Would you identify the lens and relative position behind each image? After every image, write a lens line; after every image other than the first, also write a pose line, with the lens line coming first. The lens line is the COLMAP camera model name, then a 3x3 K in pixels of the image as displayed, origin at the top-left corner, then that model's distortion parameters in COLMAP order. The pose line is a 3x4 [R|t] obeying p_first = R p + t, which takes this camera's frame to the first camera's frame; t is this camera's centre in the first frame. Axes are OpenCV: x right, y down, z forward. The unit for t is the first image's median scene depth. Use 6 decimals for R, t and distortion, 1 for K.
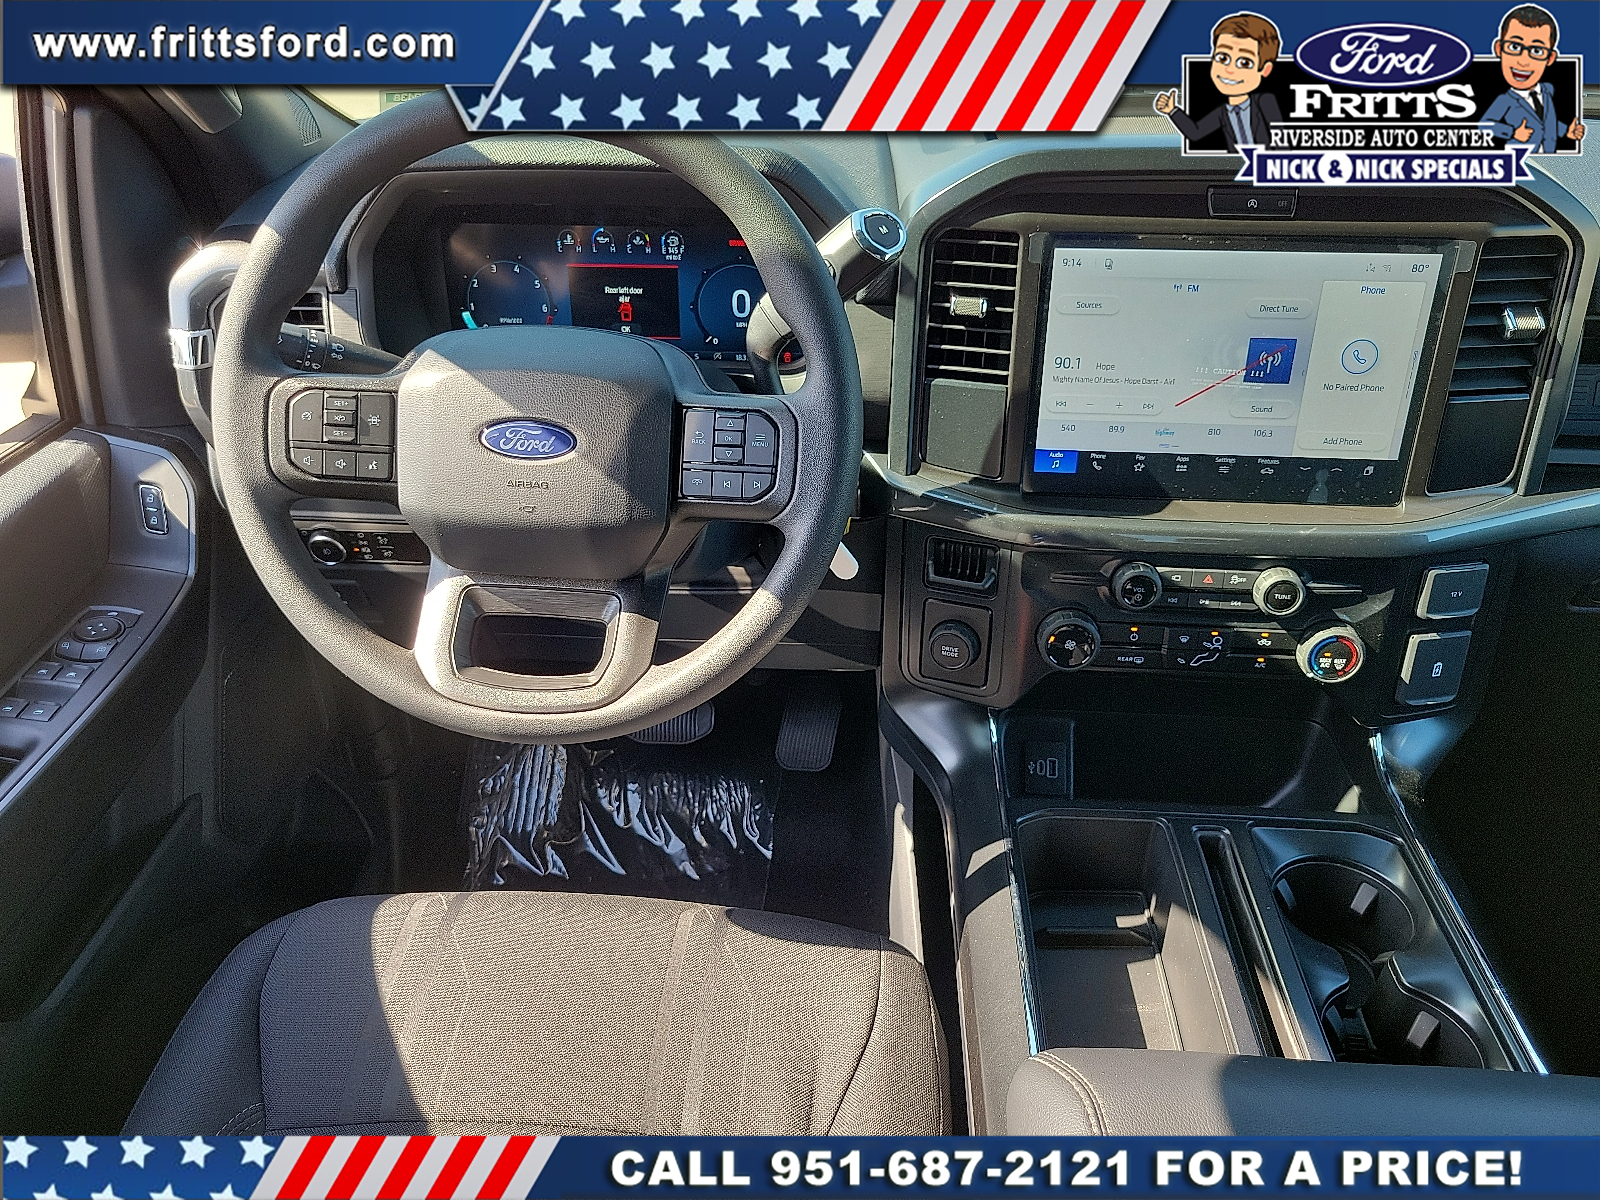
lens RADIAL K [[1222.0, 0, 788.8], [0, 1222.0, 614.8], [0, 0, 1]] dist [0.024944, -0.026250]
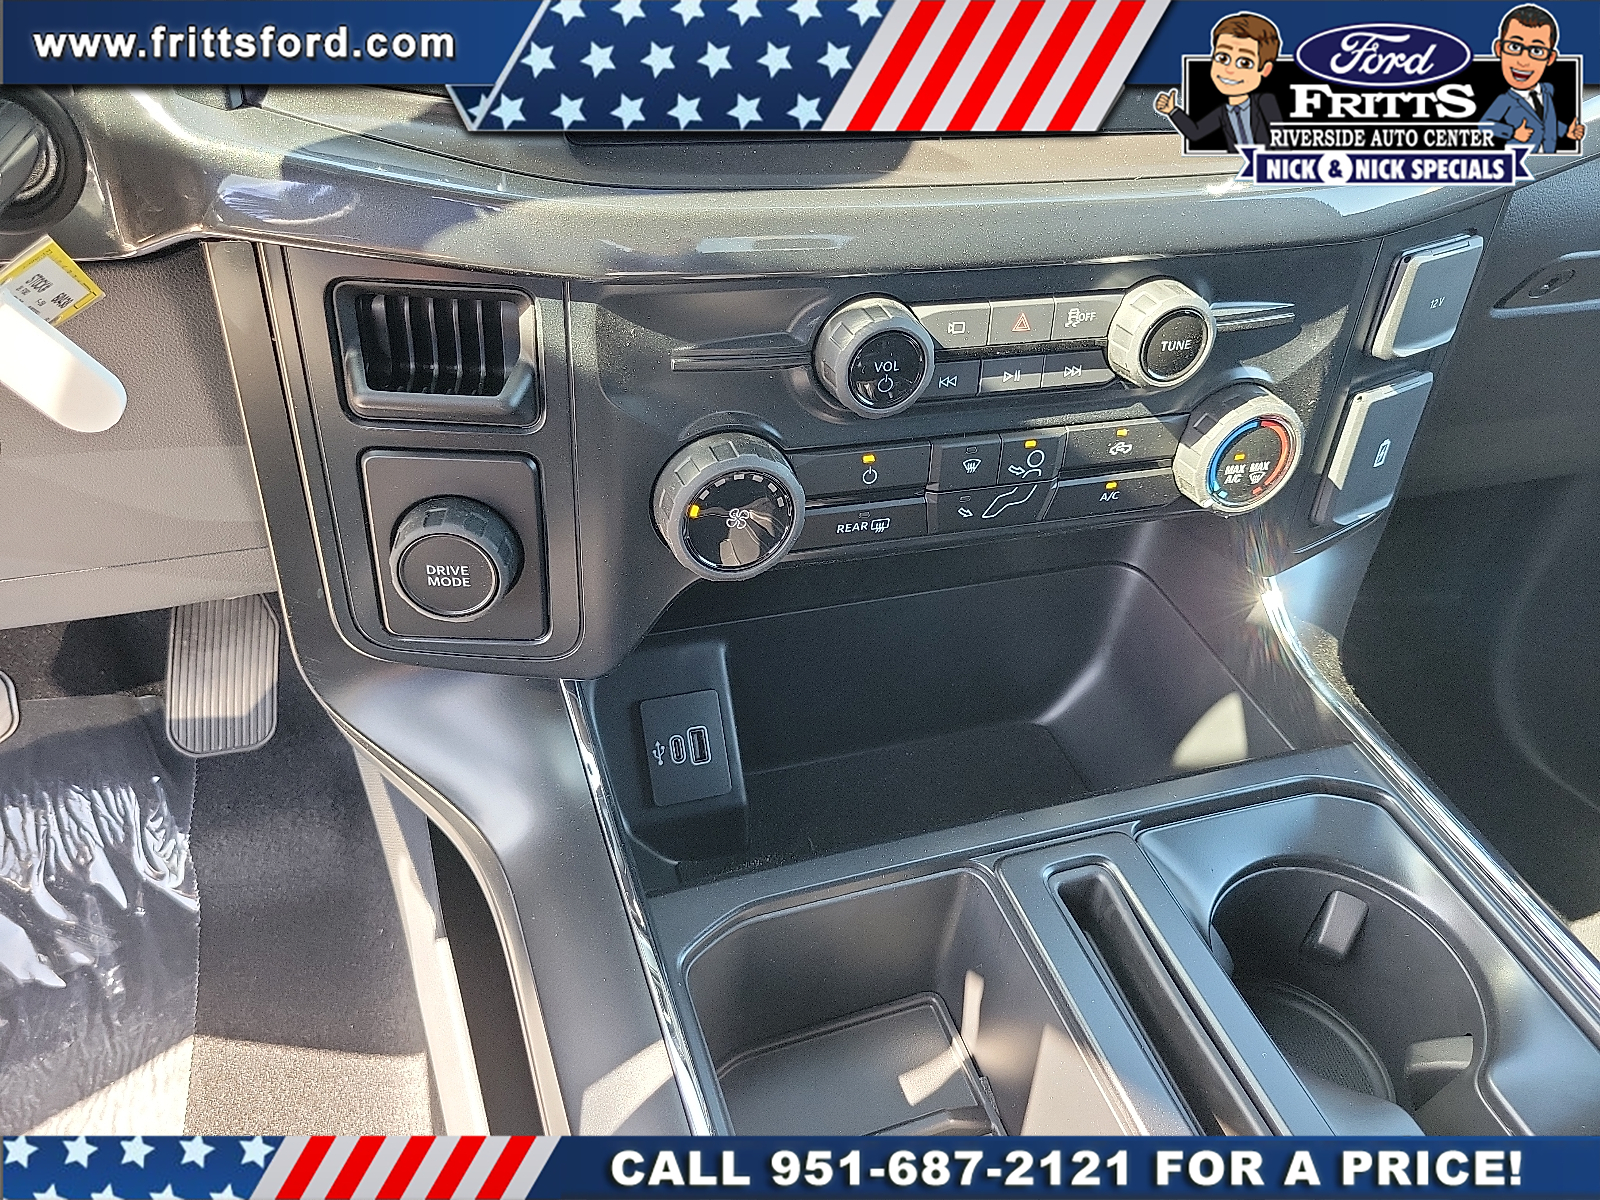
lens RADIAL K [[1222.0, 0, 789.0], [0, 1222.0, 600.7], [0, 0, 1]] dist [0.024944, -0.026250]
pose [[0.915313, -0.182969, 0.358781, 0.093746], [0.121161, 0.974675, 0.187957, -0.024762], [-0.384086, -0.128569, 0.914302, 0.623228]]
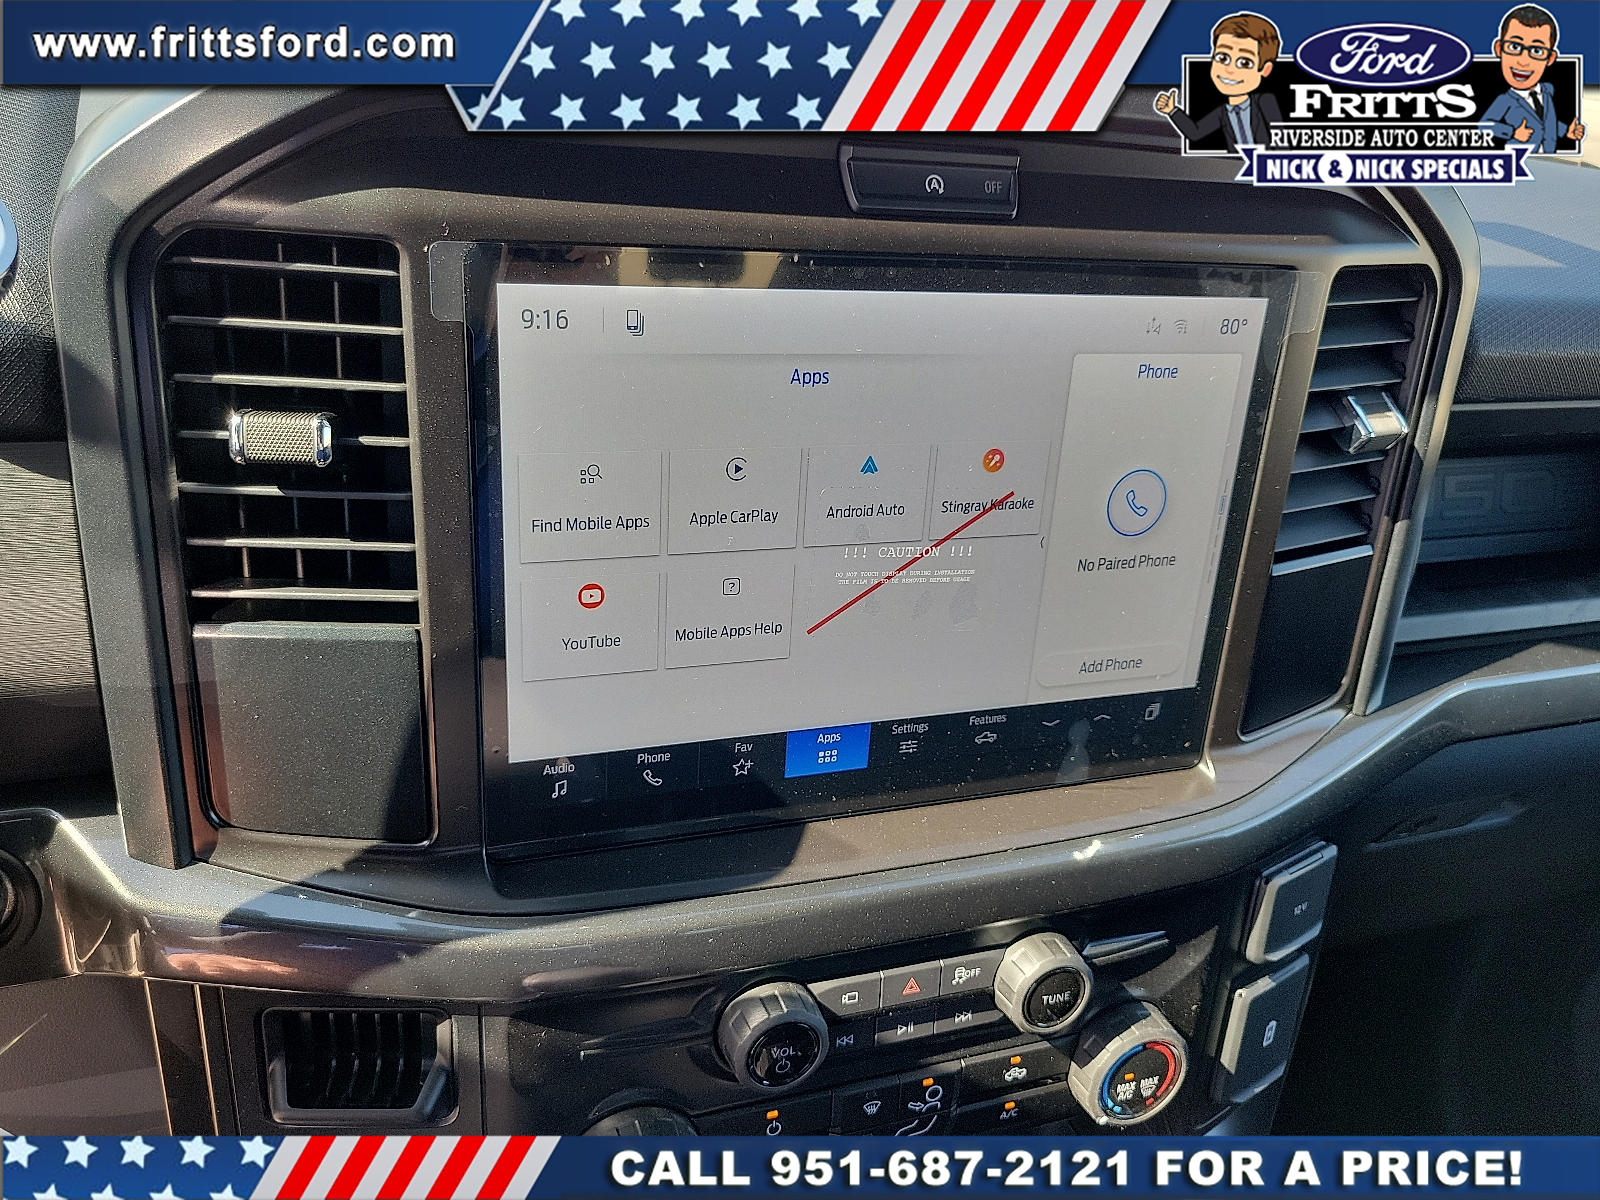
lens RADIAL K [[1222.0, 0, 786.2], [0, 1222.0, 609.0], [0, 0, 1]] dist [0.024944, -0.026250]
pose [[0.902496, -0.106761, 0.417256, 0.120235], [0.129290, 0.991265, -0.026017, -0.165652], [-0.410834, 0.077428, 0.908416, 0.584908]]
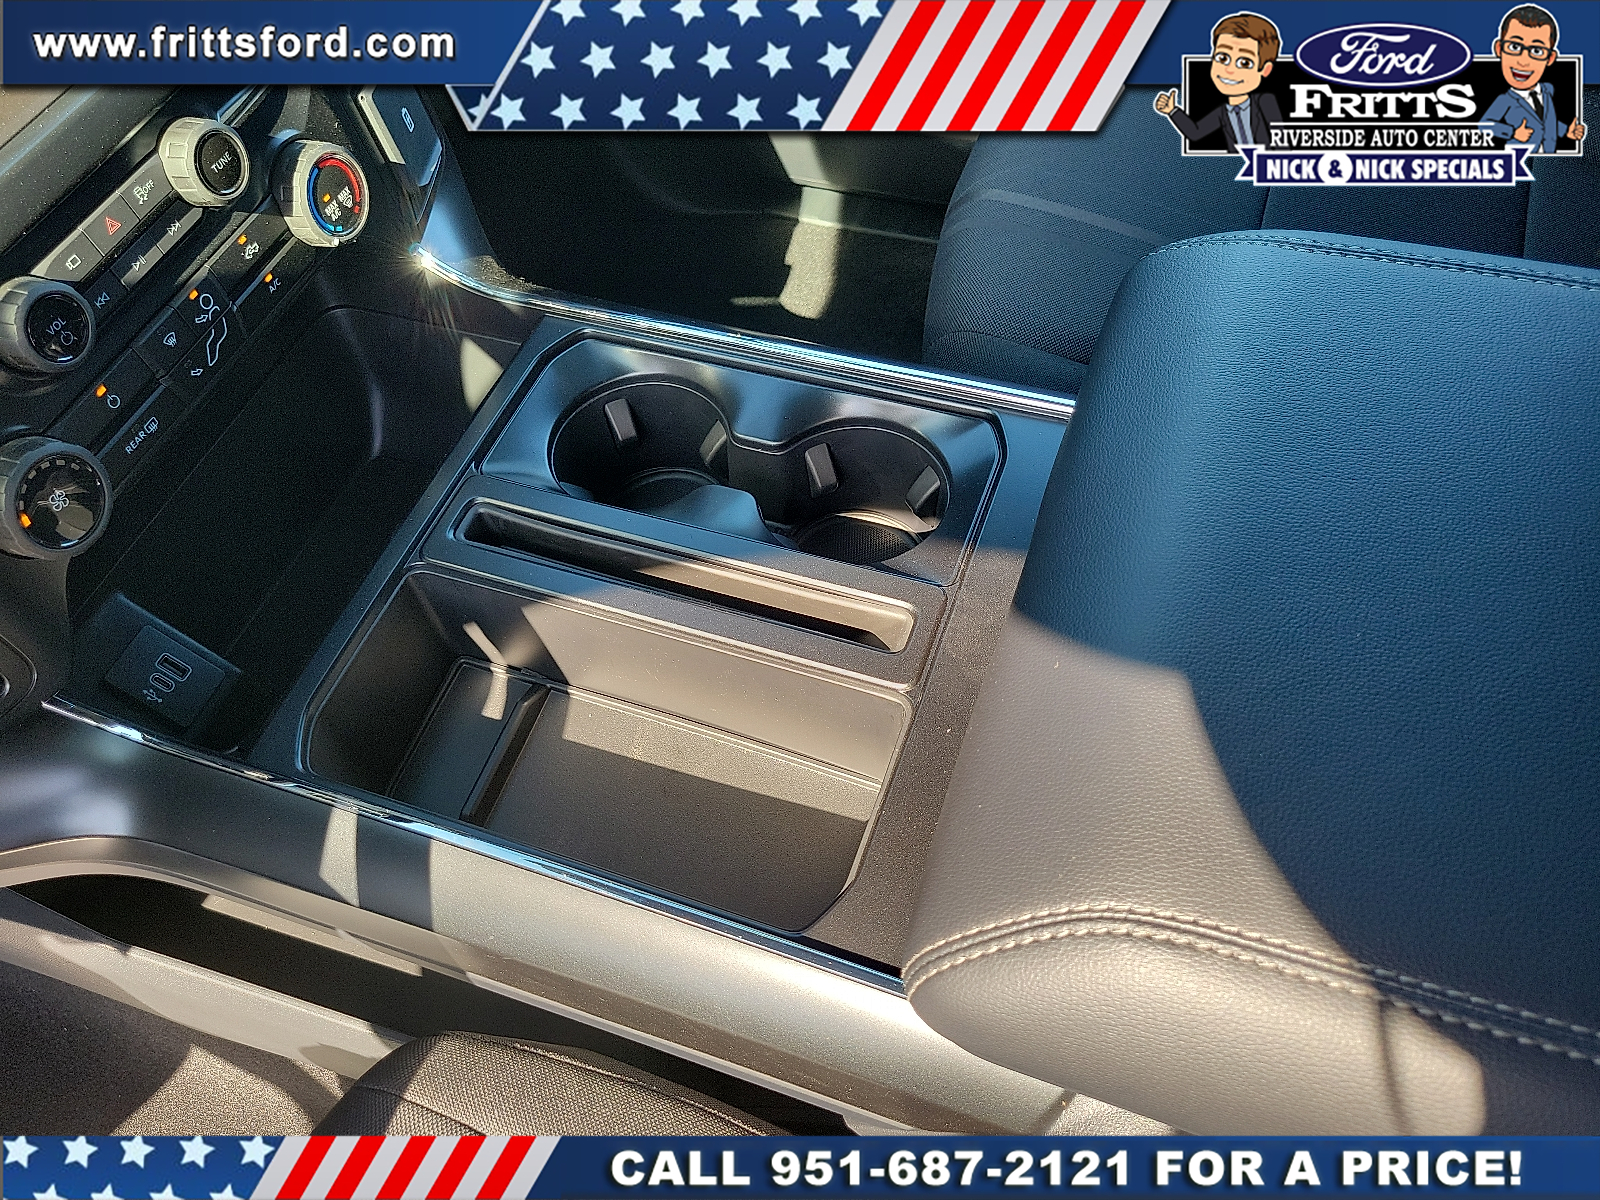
lens RADIAL K [[1222.0, 0, 791.8], [0, 1222.0, 612.8], [0, 0, 1]] dist [0.024944, -0.026250]
pose [[0.276361, -0.801217, 0.530732, 0.006607], [0.571440, 0.581008, 0.579557, -0.071493], [-0.772710, 0.143114, 0.618415, 0.467059]]
